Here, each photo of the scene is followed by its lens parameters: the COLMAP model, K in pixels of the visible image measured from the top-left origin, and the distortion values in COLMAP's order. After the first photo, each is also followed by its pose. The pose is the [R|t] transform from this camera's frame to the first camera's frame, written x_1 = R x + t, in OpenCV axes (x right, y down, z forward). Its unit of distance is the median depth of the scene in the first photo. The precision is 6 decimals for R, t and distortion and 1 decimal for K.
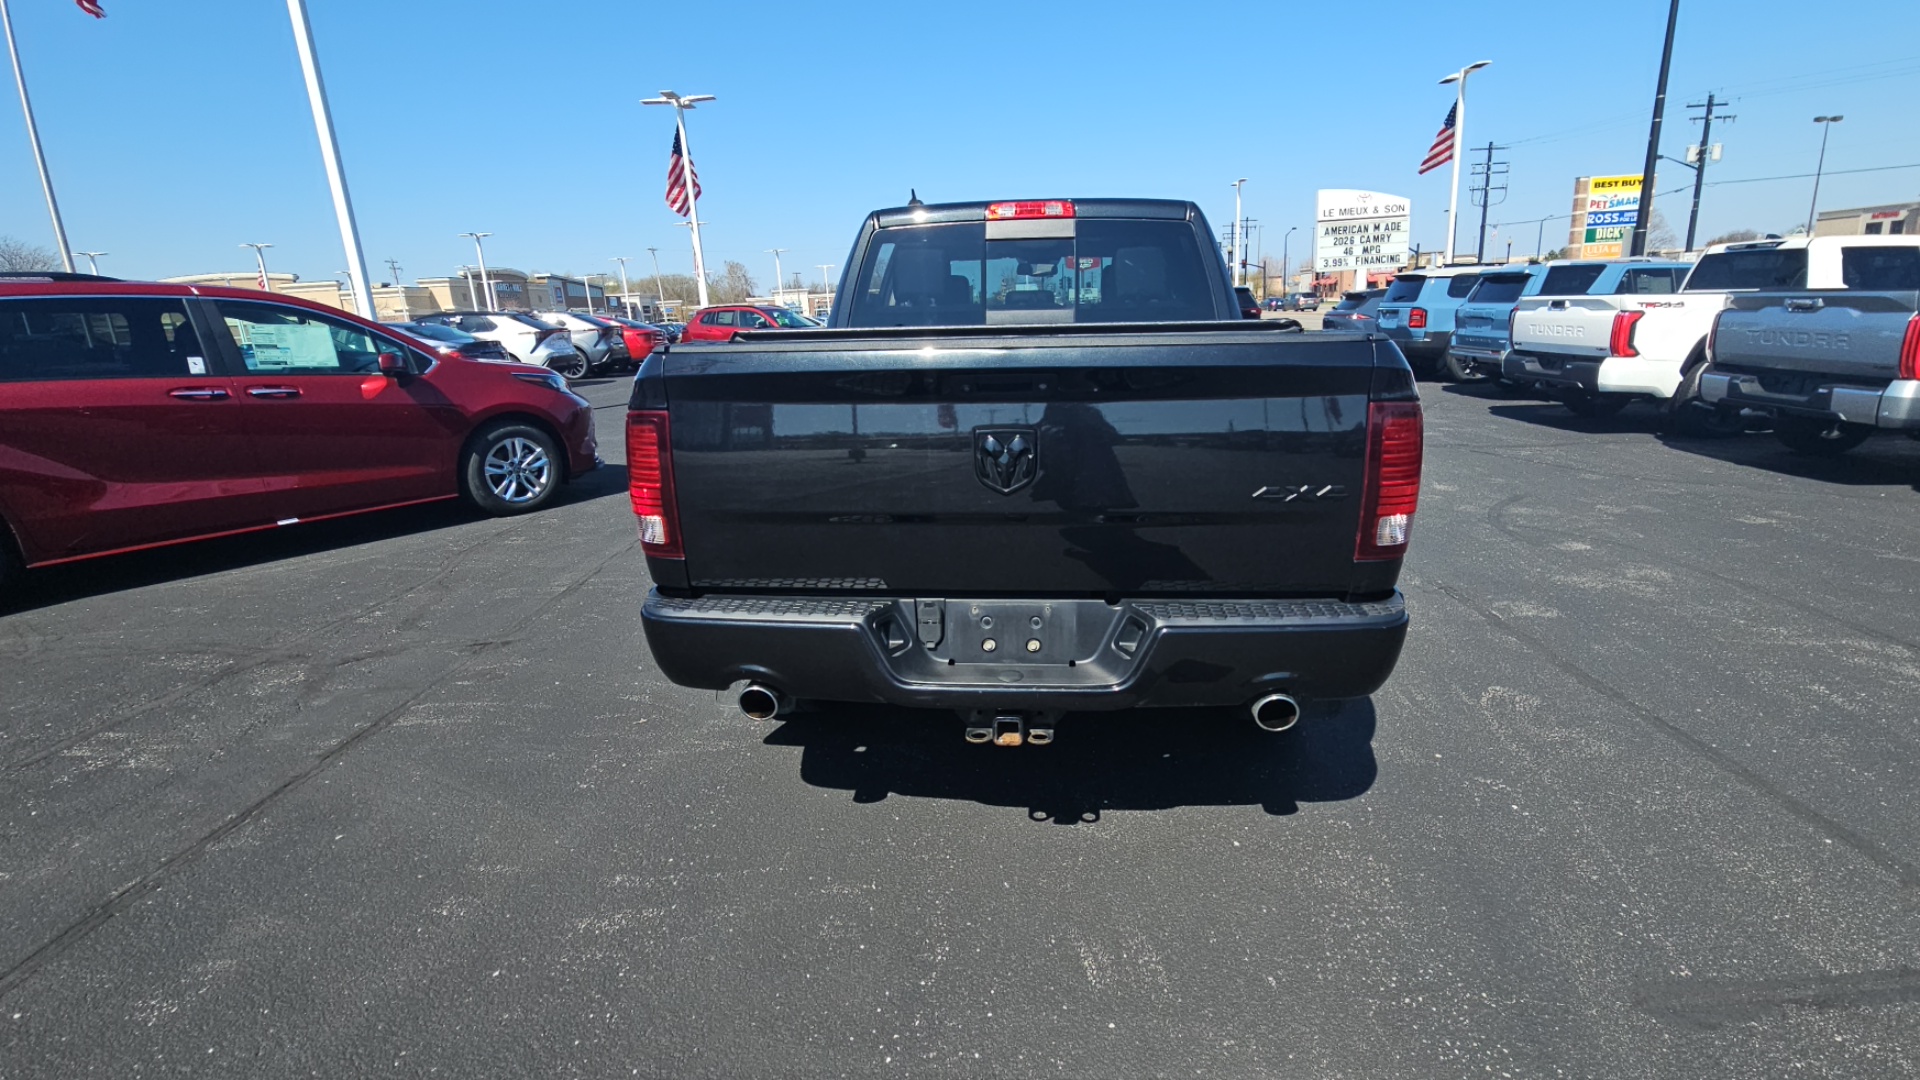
lens RADIAL K [[863.5, 0, 967.2], [0, 863.5, 542.0], [0, 0, 1]] dist [0.001377, -0.000379]
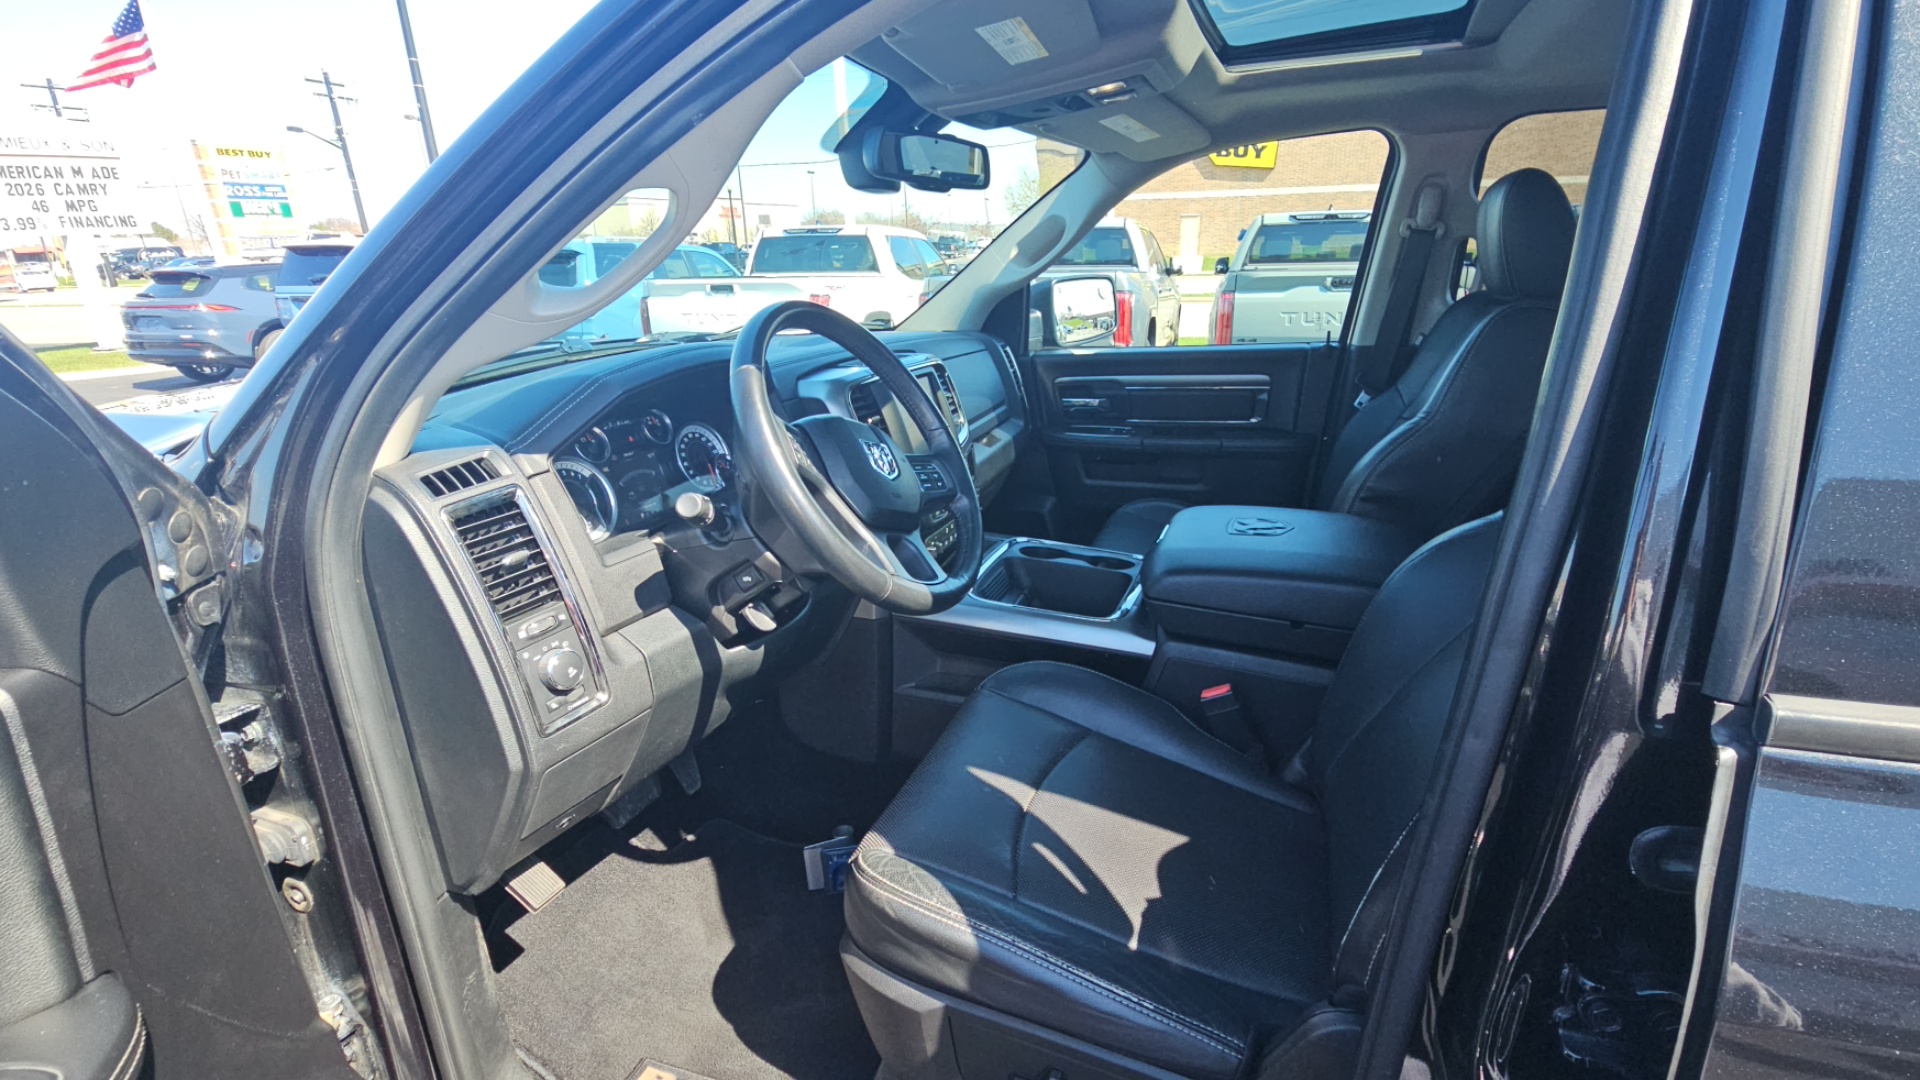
lens RADIAL K [[867.9, 0, 978.1], [0, 867.9, 544.4], [0, 0, 1]] dist [0.003733, -0.004617]
pose [[0.237316, -0.283814, 0.929048, -0.060083], [0.265462, 0.938915, 0.219019, -0.075240], [-0.934458, 0.194650, 0.298161, 0.268671]]
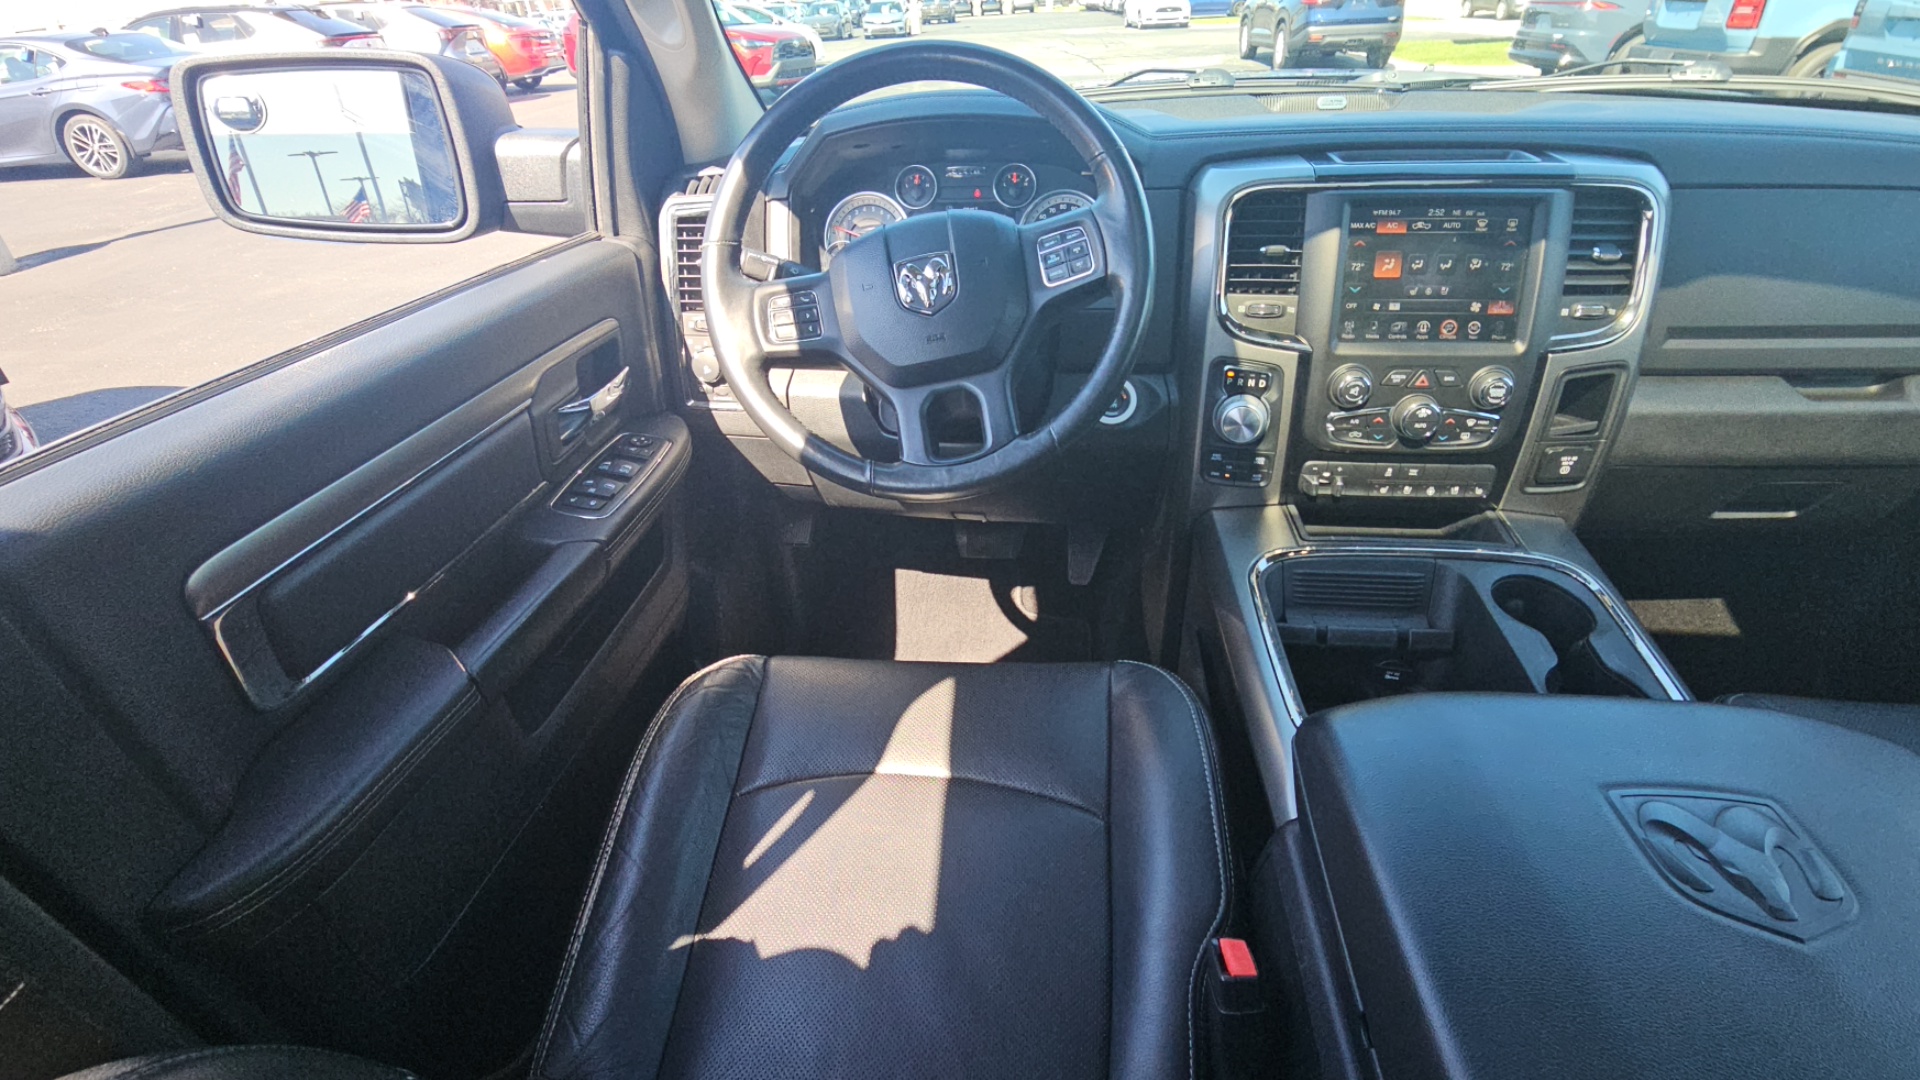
lens RADIAL K [[867.9, 0, 978.1], [0, 867.9, 544.4], [0, 0, 1]] dist [0.003733, -0.004617]
pose [[0.999942, -0.009476, 0.005168, -0.006521], [0.007480, 0.953536, 0.301186, -0.070513], [-0.007782, -0.301129, 0.953552, 0.247245]]
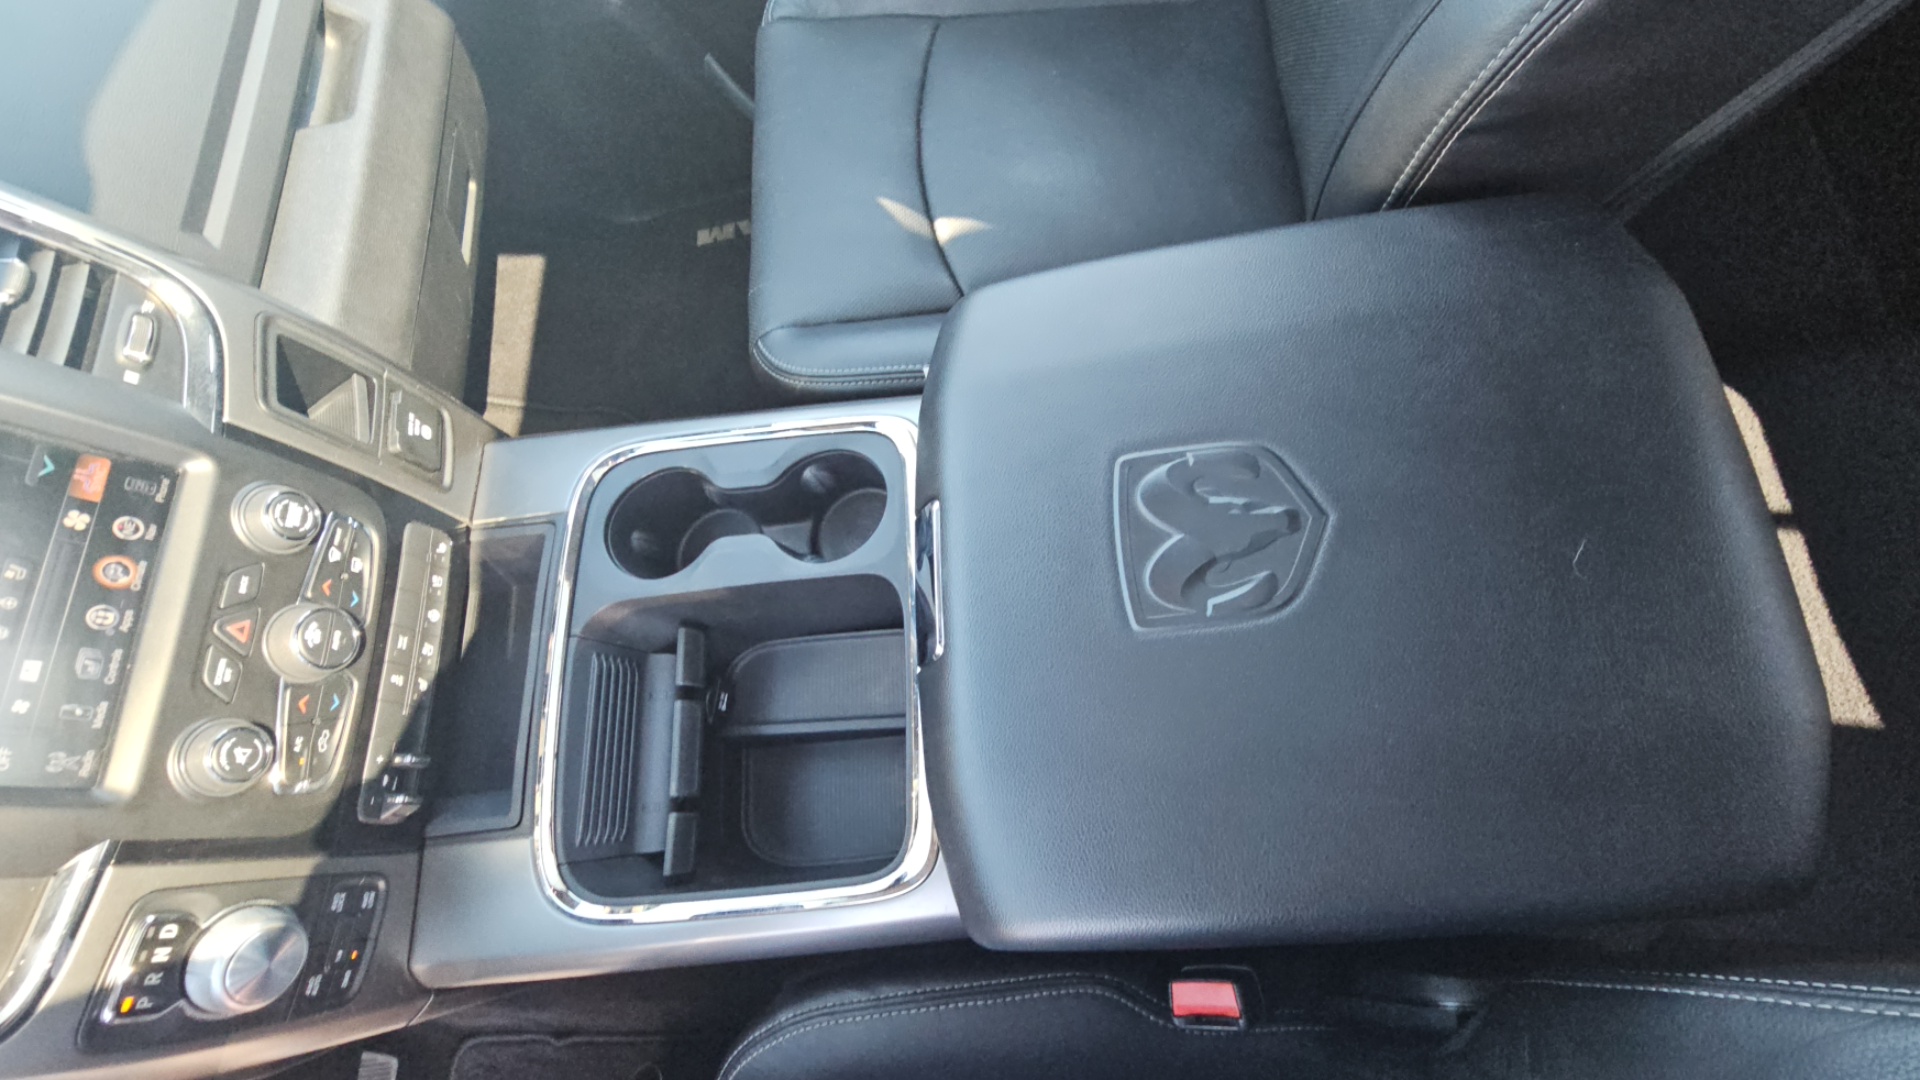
lens RADIAL K [[873.7, 0, 966.9], [0, 873.7, 545.1], [0, 0, 1]] dist [0.003379, 0.000090]
pose [[-0.142037, -0.918827, 0.368216, 0.007810], [0.488117, 0.258601, 0.833587, -0.076519], [-0.861143, 0.298133, 0.411764, 0.264815]]
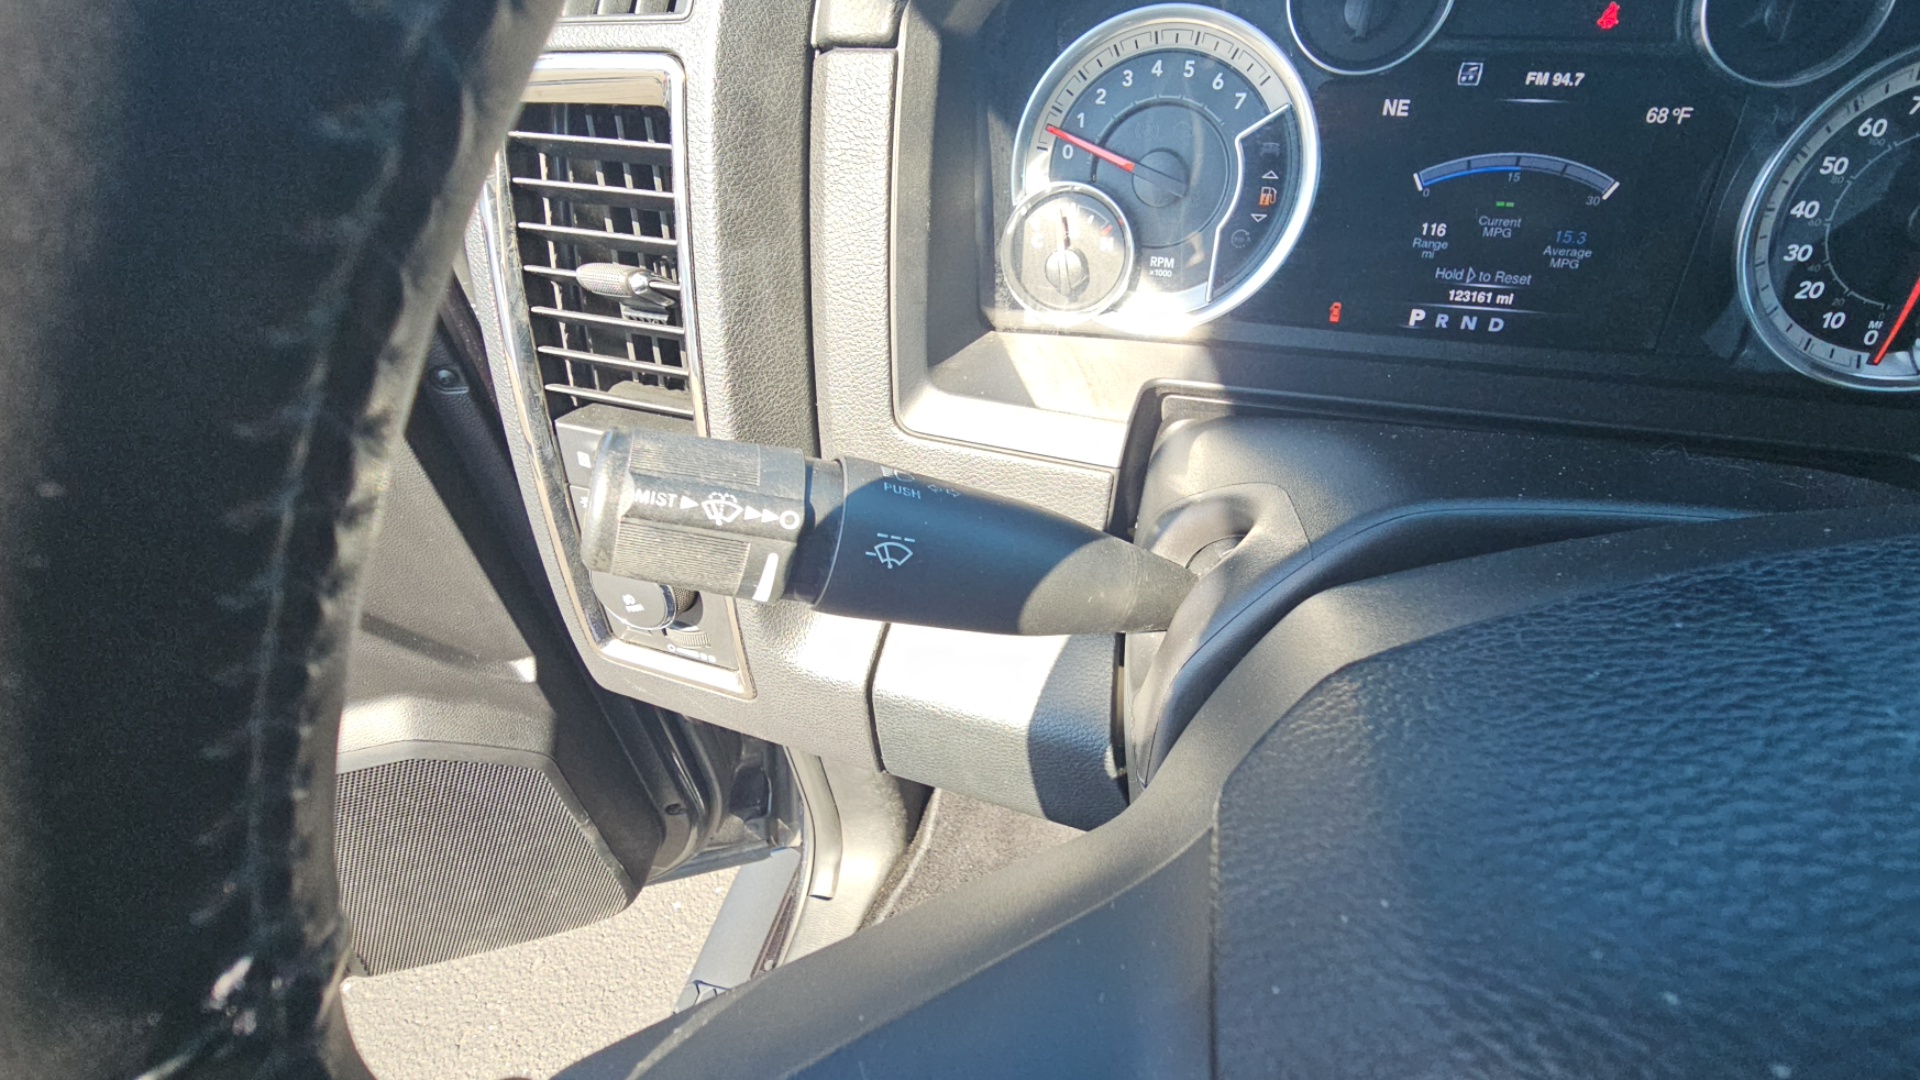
lens RADIAL K [[860.2, 0, 977.6], [0, 860.2, 535.1], [0, 0, 1]] dist [-0.000305, -0.000127]
pose [[0.990606, 0.076902, -0.113071, -0.014448], [-0.008252, 0.858990, 0.511926, -0.075167], [0.136495, -0.506184, 0.851555, 0.290423]]
